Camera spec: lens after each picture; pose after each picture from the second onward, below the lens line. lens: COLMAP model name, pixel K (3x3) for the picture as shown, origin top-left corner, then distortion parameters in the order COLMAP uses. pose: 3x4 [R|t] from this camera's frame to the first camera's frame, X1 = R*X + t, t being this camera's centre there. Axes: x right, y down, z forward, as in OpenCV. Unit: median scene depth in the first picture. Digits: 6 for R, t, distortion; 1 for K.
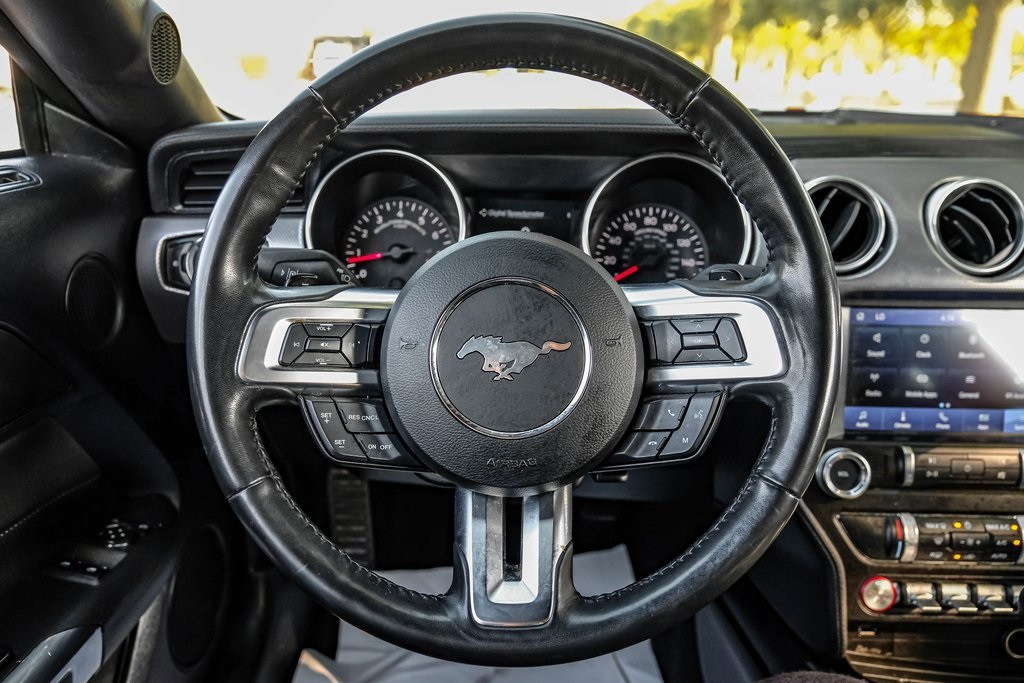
lens RADIAL K [[753.2, 0, 512.6], [0, 753.2, 361.2], [0, 0, 1]] dist [-0.005733, 0.003285]
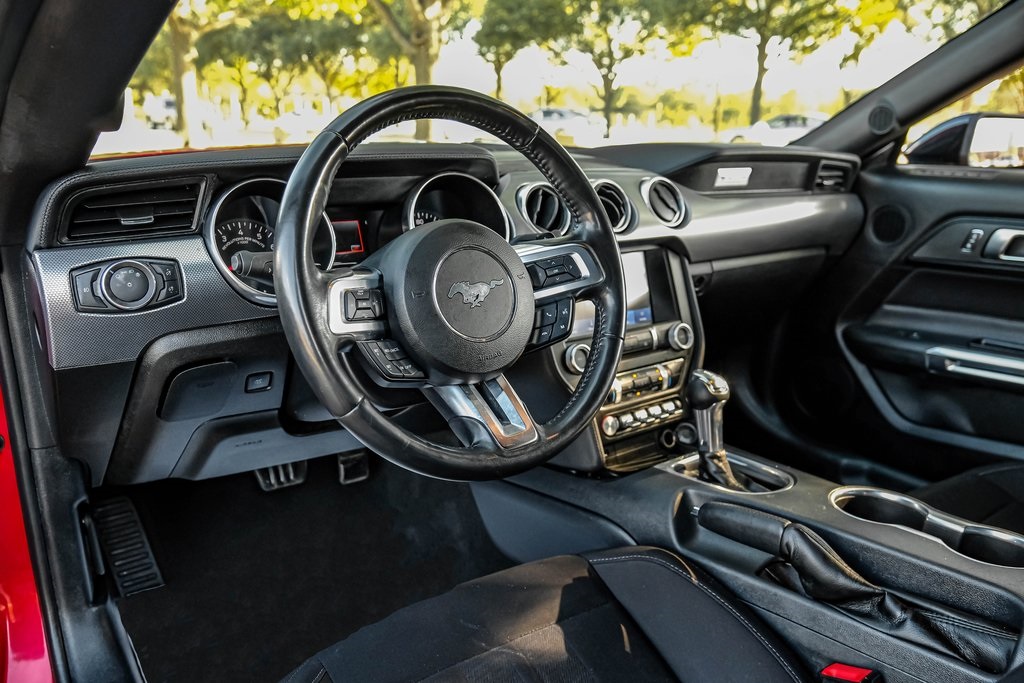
lens RADIAL K [[753.2, 0, 512.6], [0, 753.2, 361.2], [0, 0, 1]] dist [-0.005733, 0.003285]
pose [[0.787691, -0.184819, 0.587694, -0.905395], [0.210726, 0.977228, 0.024881, 0.113341], [-0.578910, 0.104244, 0.808701, -0.348098]]
